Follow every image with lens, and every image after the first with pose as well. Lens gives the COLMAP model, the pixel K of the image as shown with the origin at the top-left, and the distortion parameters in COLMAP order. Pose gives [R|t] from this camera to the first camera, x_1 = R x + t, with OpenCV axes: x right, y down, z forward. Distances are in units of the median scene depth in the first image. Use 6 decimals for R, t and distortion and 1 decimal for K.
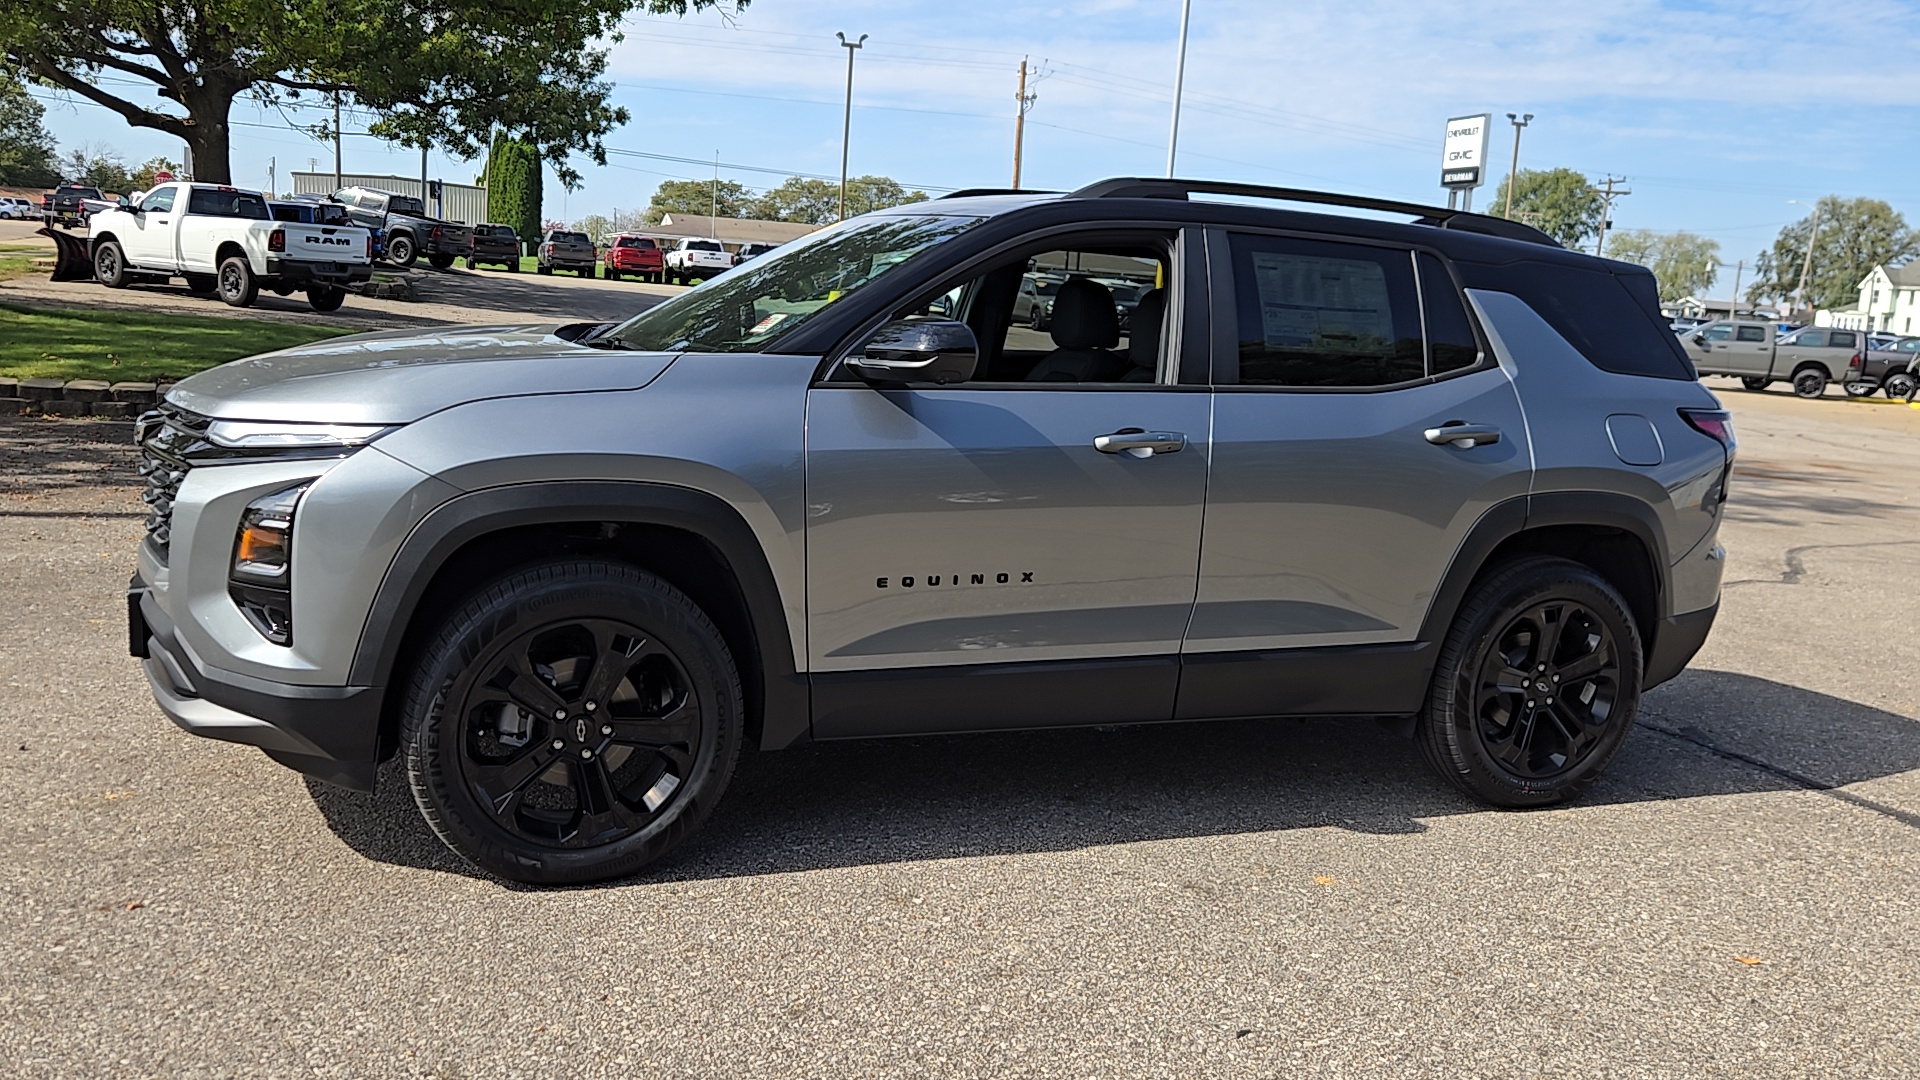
lens RADIAL K [[1595.0, 0, 960.9], [0, 1595.0, 528.5], [0, 0, 1]] dist [0.008813, 0.002891]
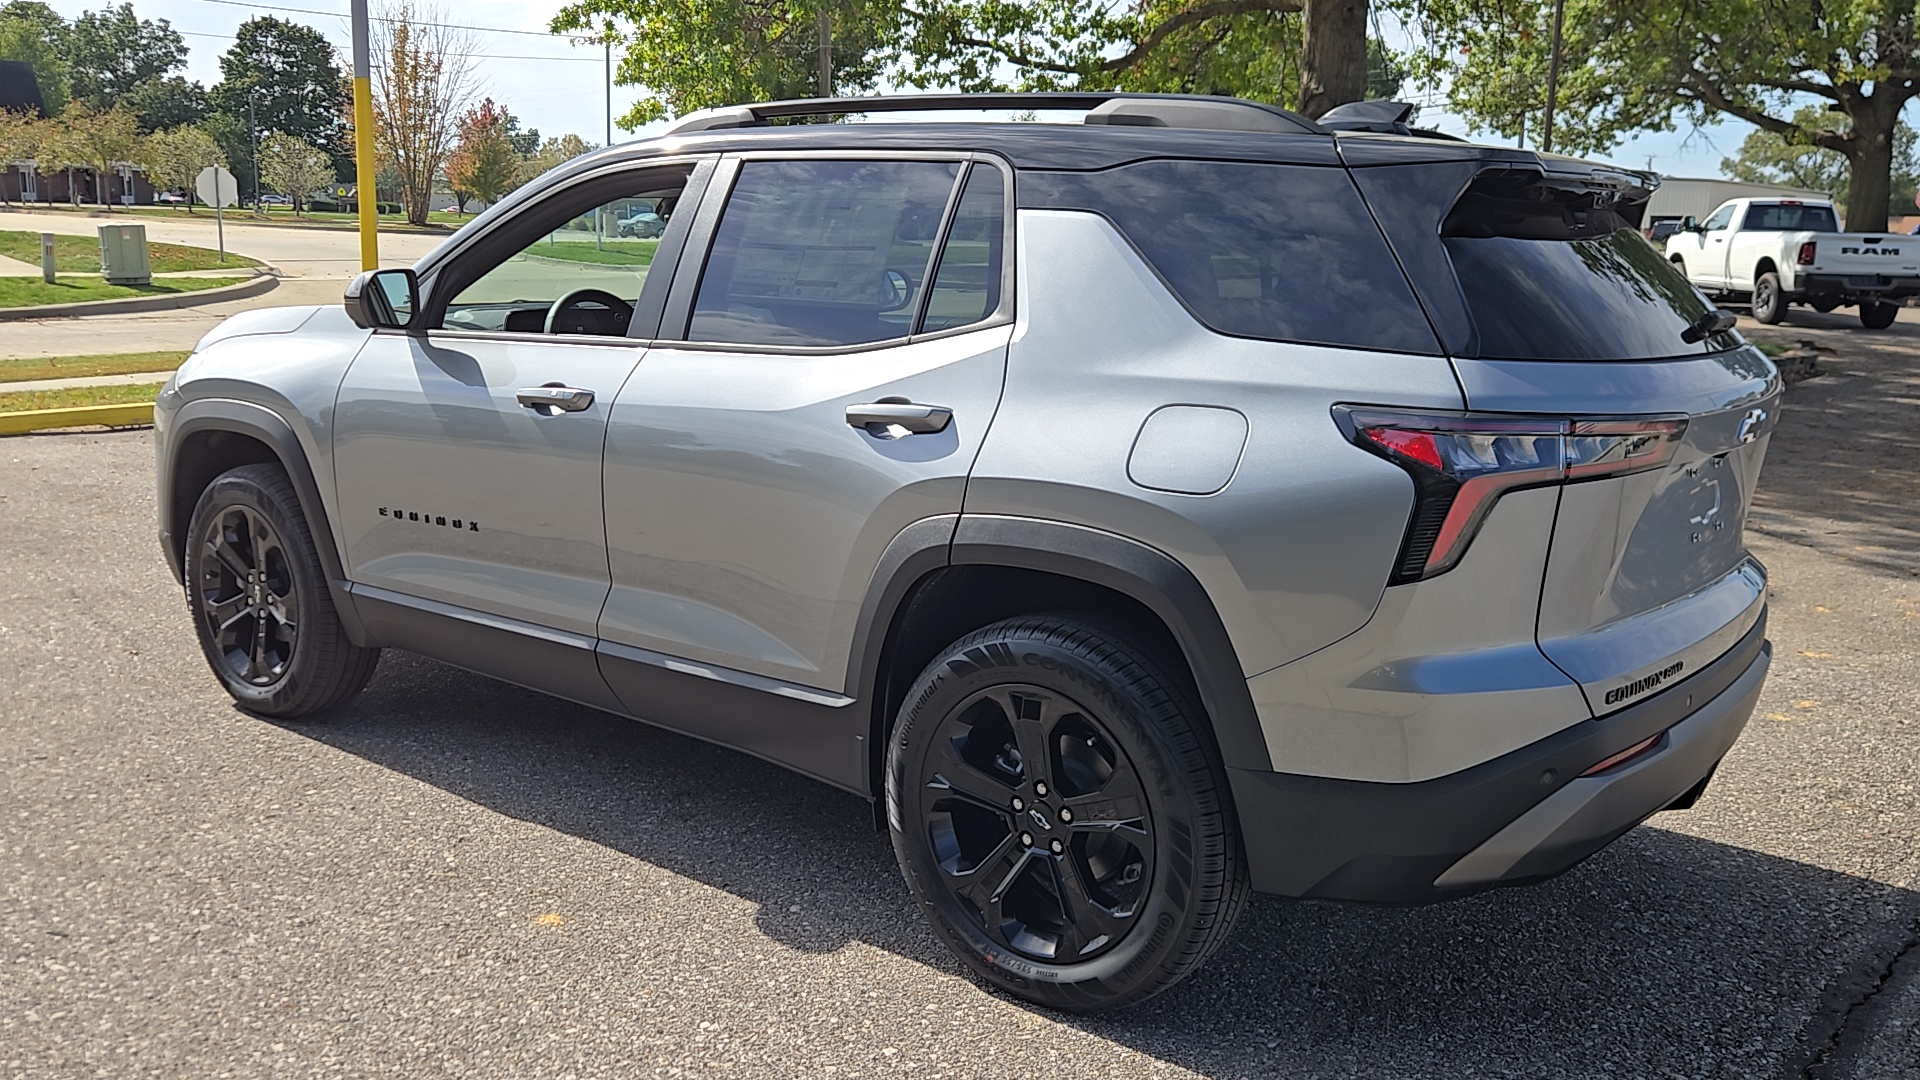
lens RADIAL K [[1590.2, 0, 967.7], [0, 1590.2, 537.9], [0, 0, 1]] dist [0.013693, -0.008444]
pose [[0.496176, 0.111122, -0.861081, 0.872286], [-0.121283, 0.990923, 0.057992, -0.046700], [0.859709, 0.075660, 0.505149, 0.624189]]
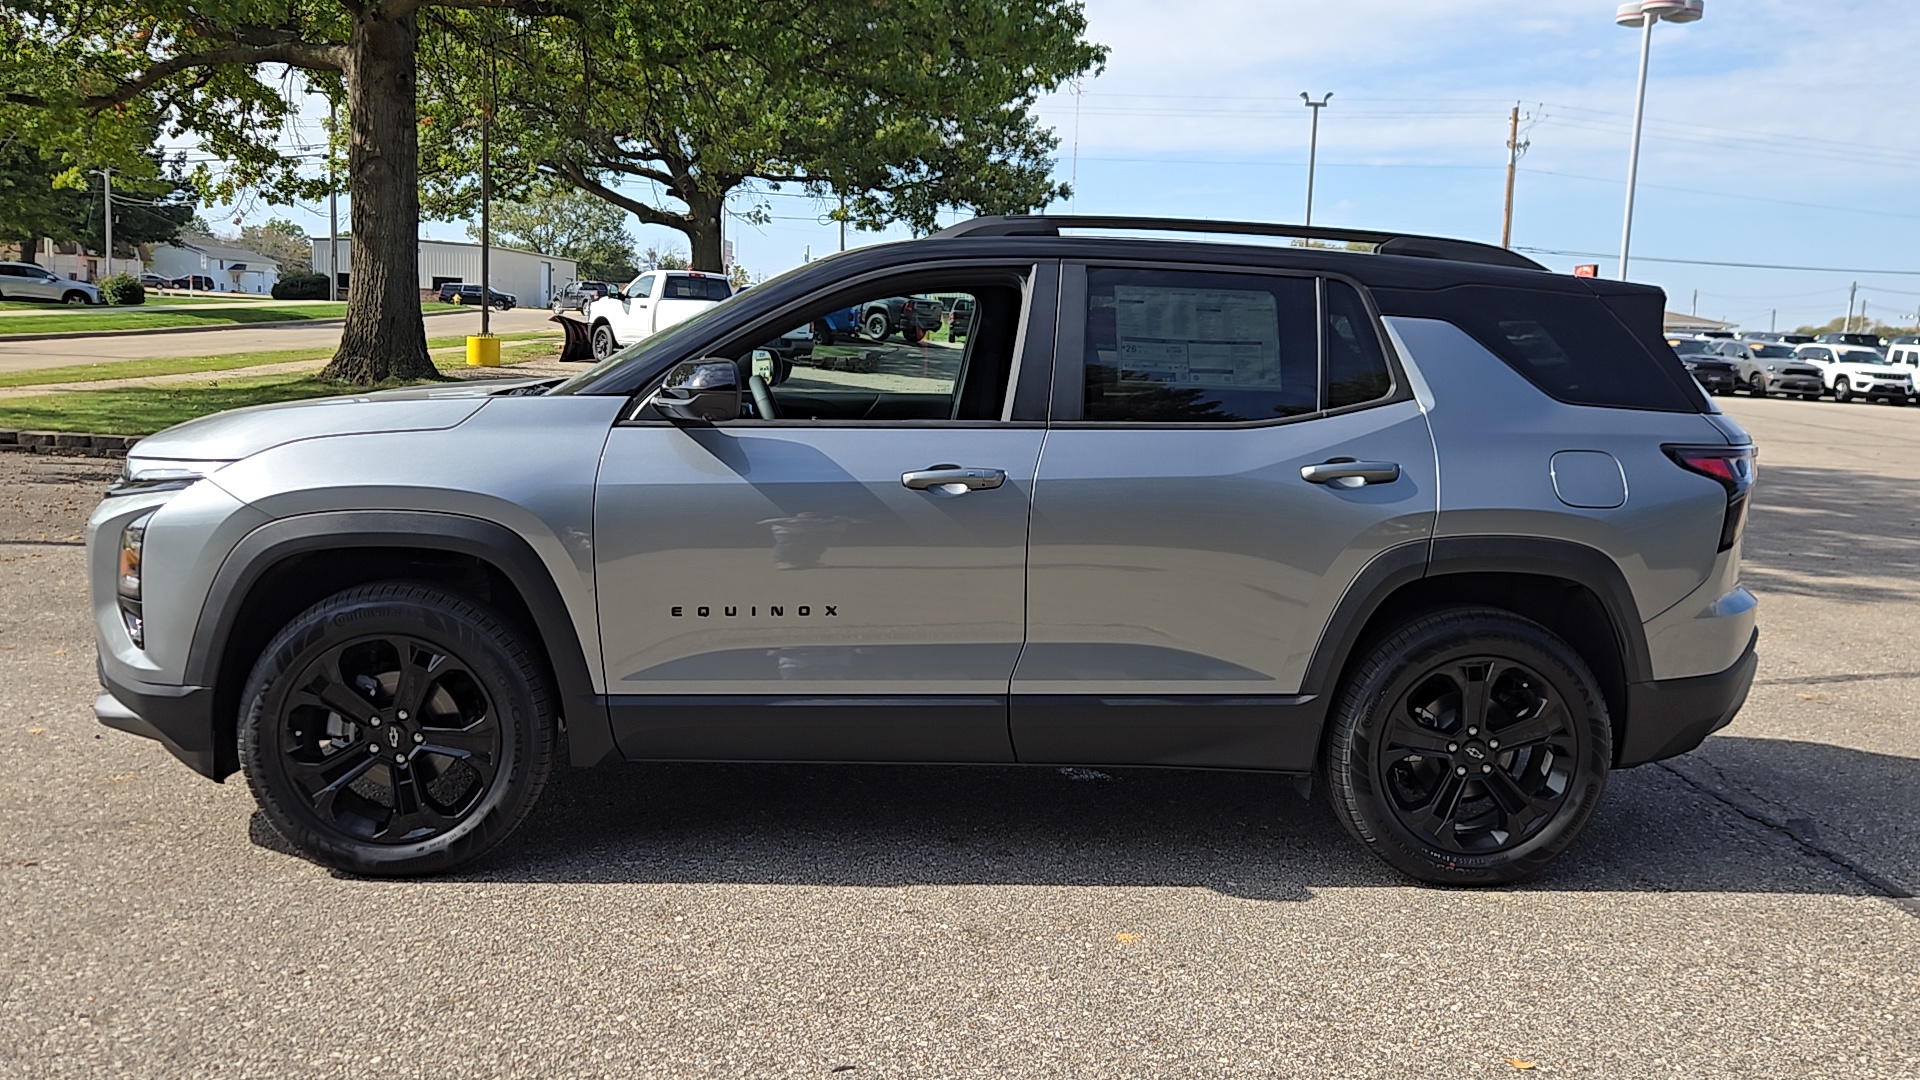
lens RADIAL K [[1595.0, 0, 960.9], [0, 1595.0, 528.5], [0, 0, 1]] dist [0.008813, 0.002891]
pose [[0.951373, 0.007422, -0.307953, 0.356380], [-0.019936, 0.999097, -0.037510, 0.011962], [0.307397, 0.041825, 0.950662, 0.046410]]
